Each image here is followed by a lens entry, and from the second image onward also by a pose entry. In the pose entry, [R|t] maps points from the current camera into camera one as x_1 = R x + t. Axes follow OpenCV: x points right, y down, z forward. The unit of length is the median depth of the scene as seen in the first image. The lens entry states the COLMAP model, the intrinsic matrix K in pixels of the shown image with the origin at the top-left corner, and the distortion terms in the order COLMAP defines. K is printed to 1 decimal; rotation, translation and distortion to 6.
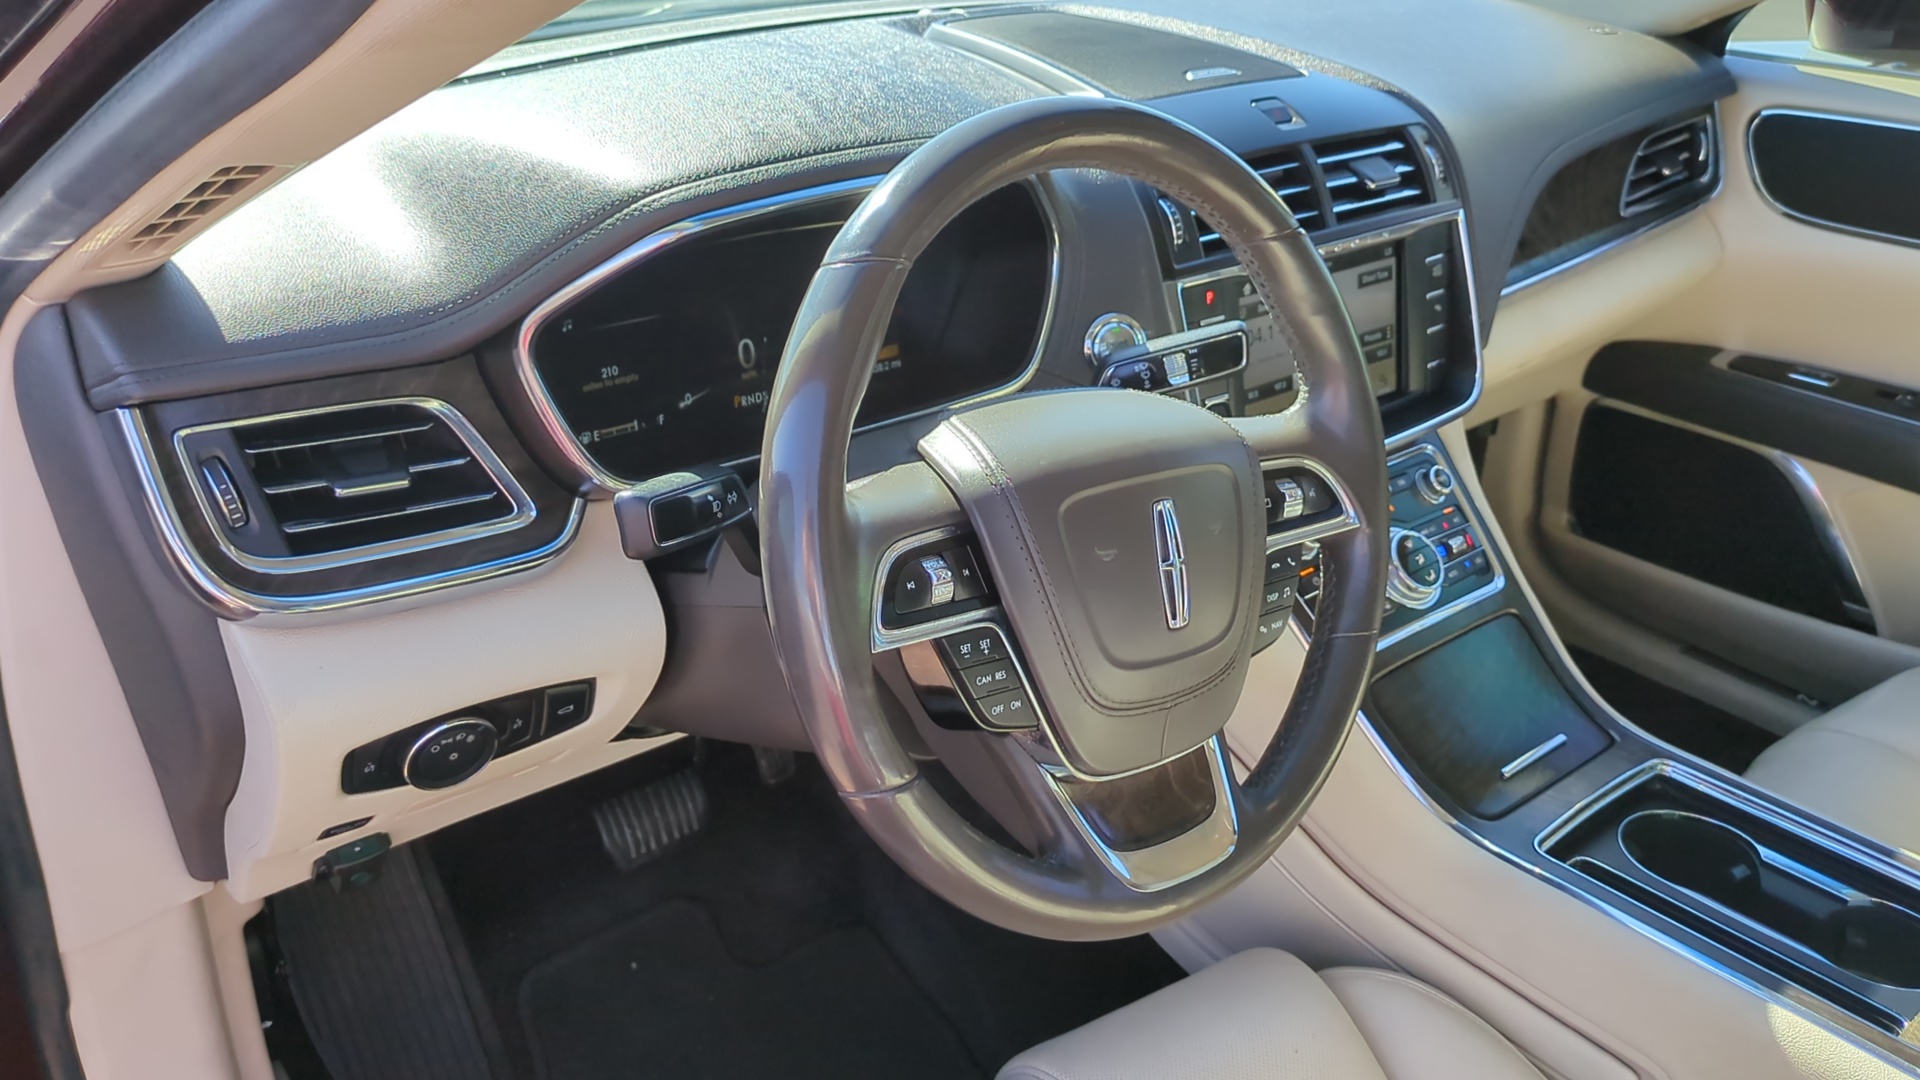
lens RADIAL K [[1641.4, 0, 950.7], [0, 1641.4, 531.9], [0, 0, 1]] dist [0.069619, -0.082484]
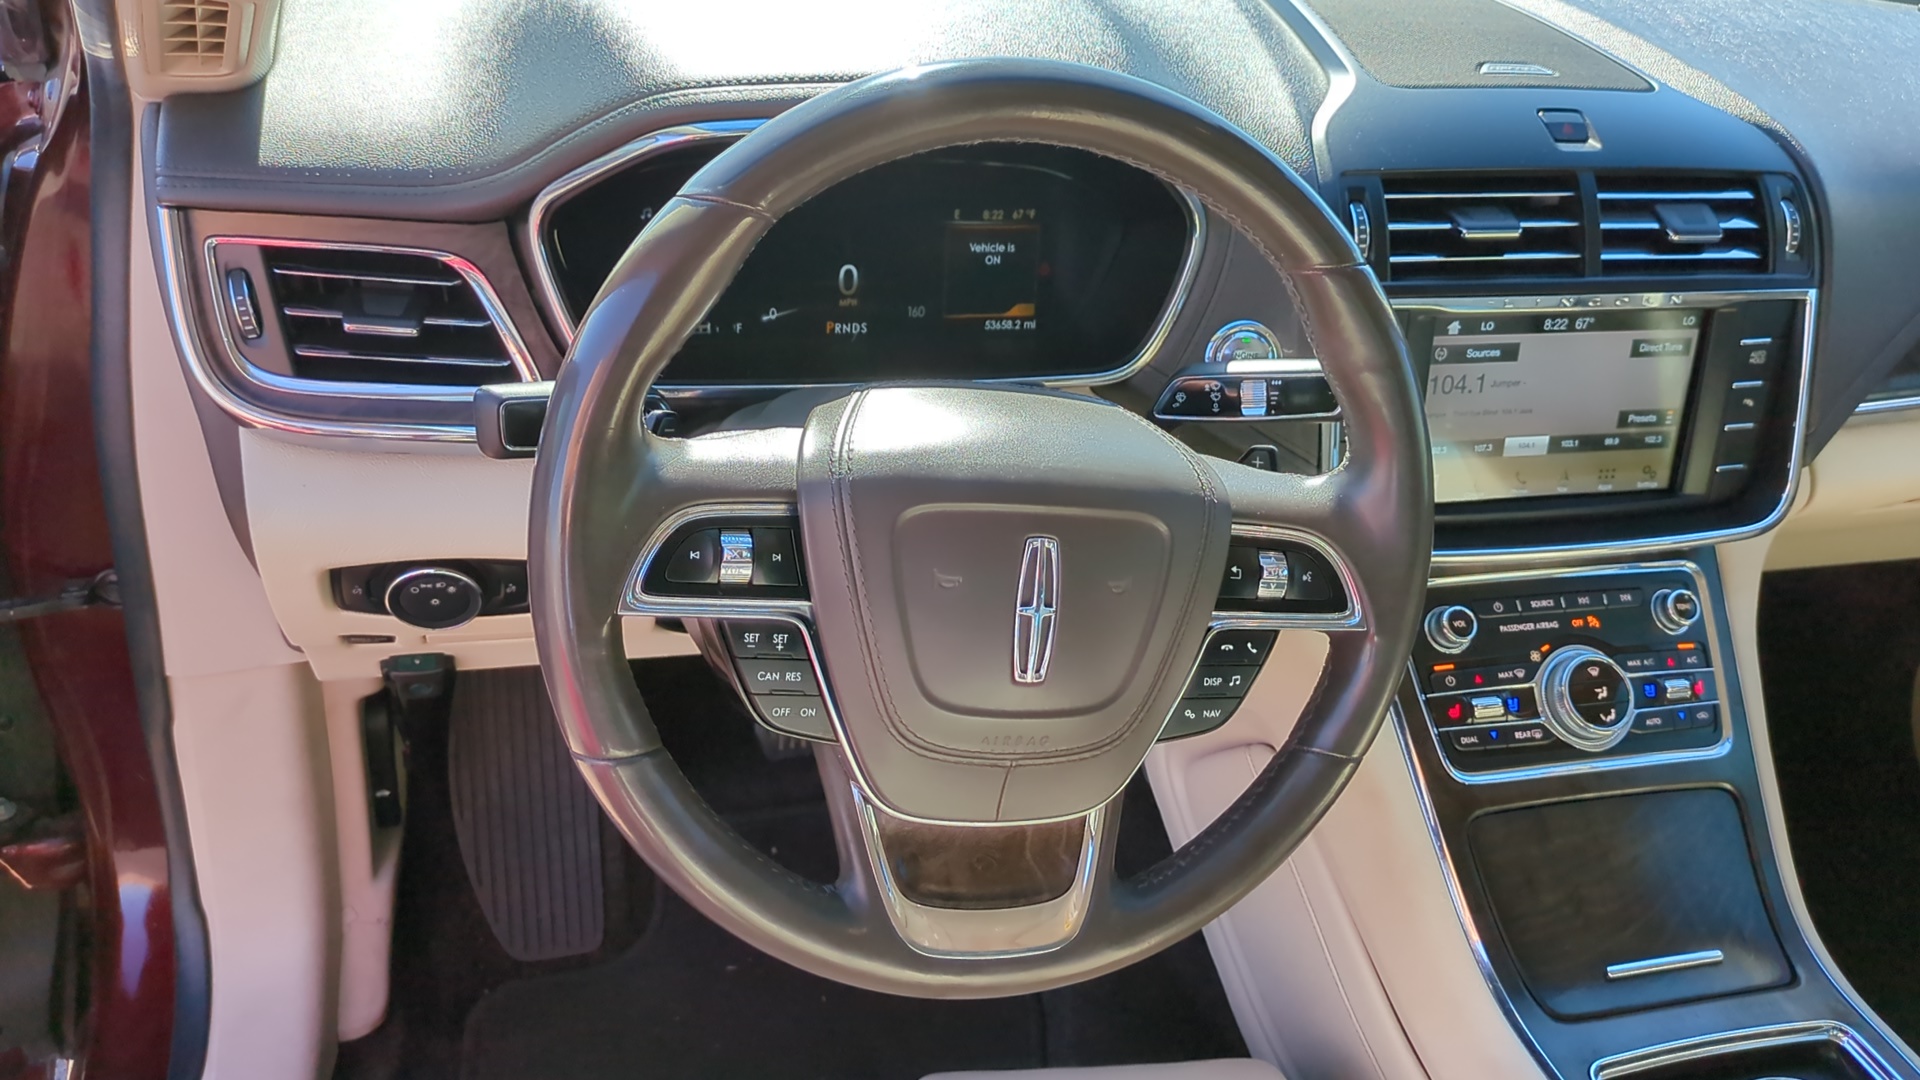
lens RADIAL K [[1641.4, 0, 961.1], [0, 1641.4, 523.4], [0, 0, 1]] dist [0.069619, -0.082484]
pose [[0.905865, 0.255152, -0.338091, 0.307862], [-0.239453, 0.966900, 0.088124, -0.075064], [0.349386, 0.001129, 0.936978, 0.134392]]
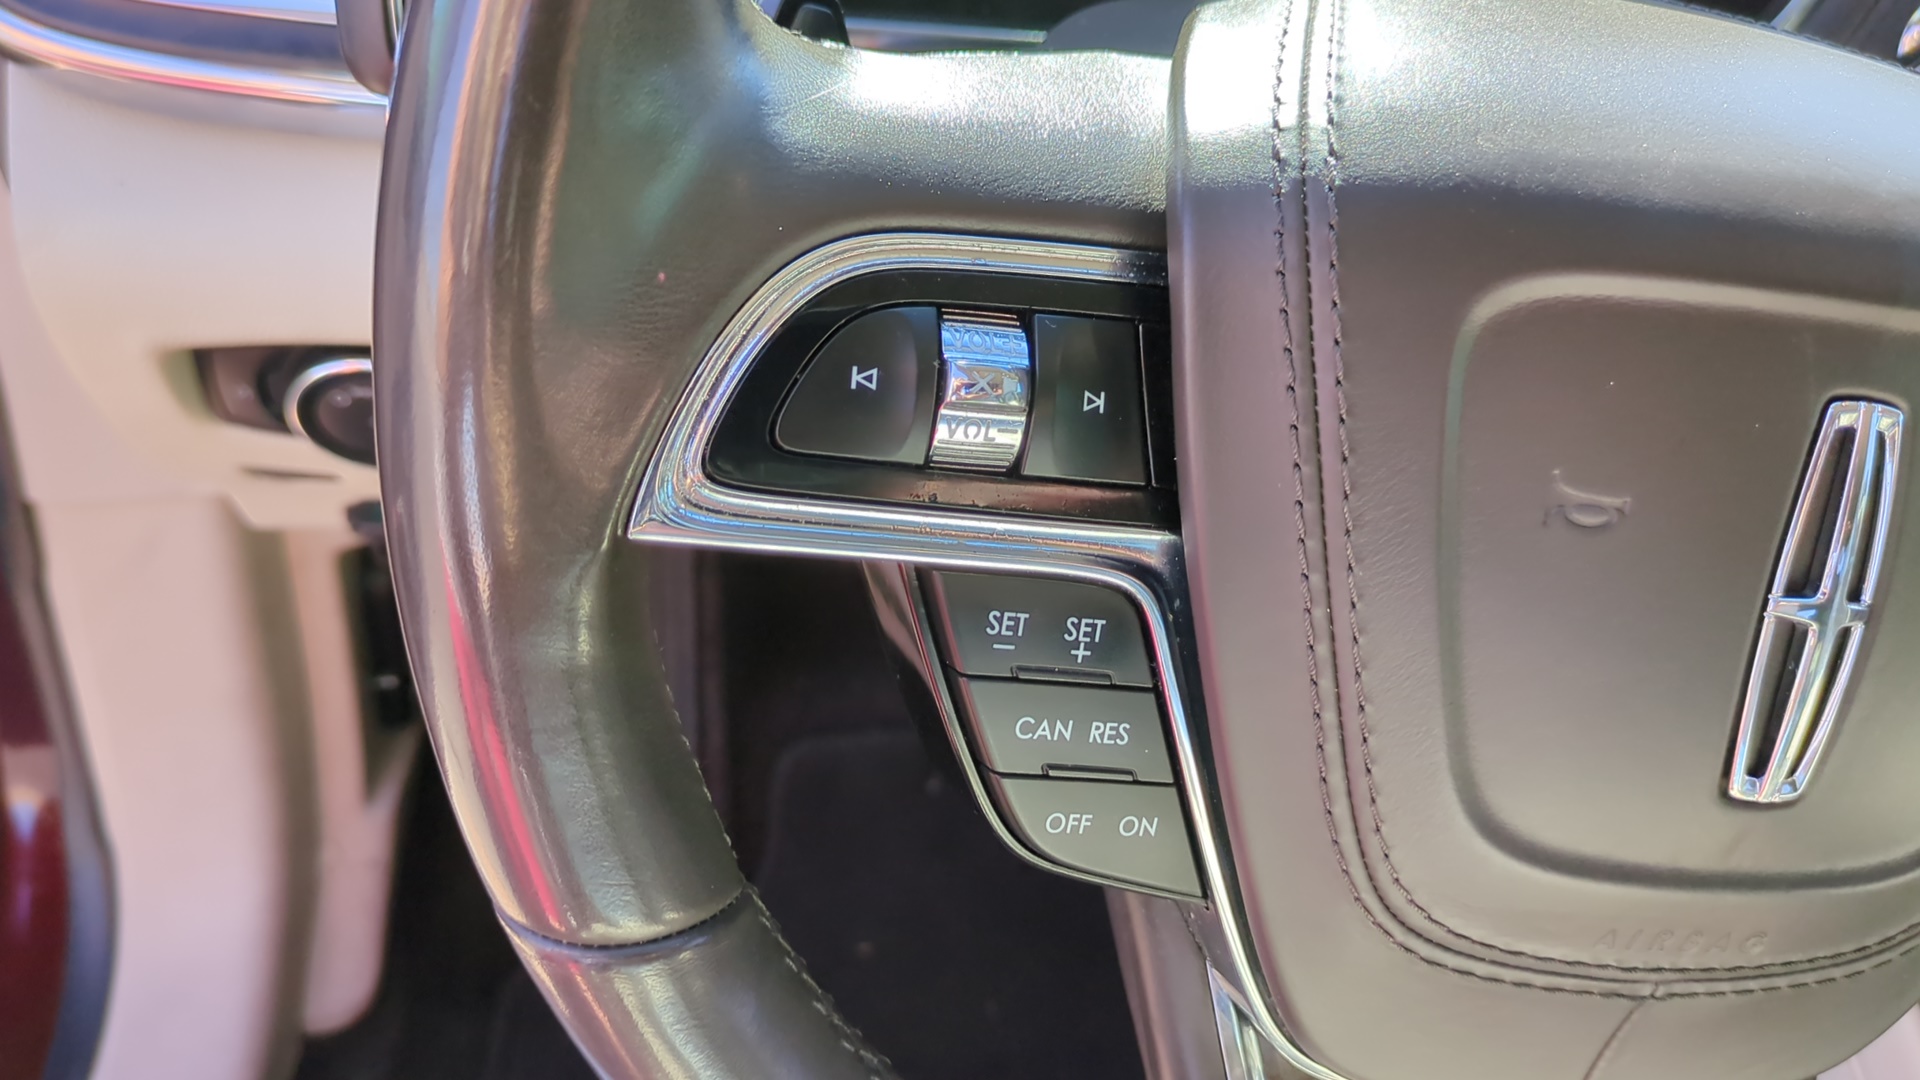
lens RADIAL K [[1641.4, 0, 977.7], [0, 1641.4, 527.3], [0, 0, 1]] dist [0.069619, -0.082484]
pose [[0.853680, 0.360935, -0.375442, 0.089833], [-0.300869, 0.930220, 0.210161, -0.009935], [0.425098, -0.066452, 0.902705, 0.529172]]
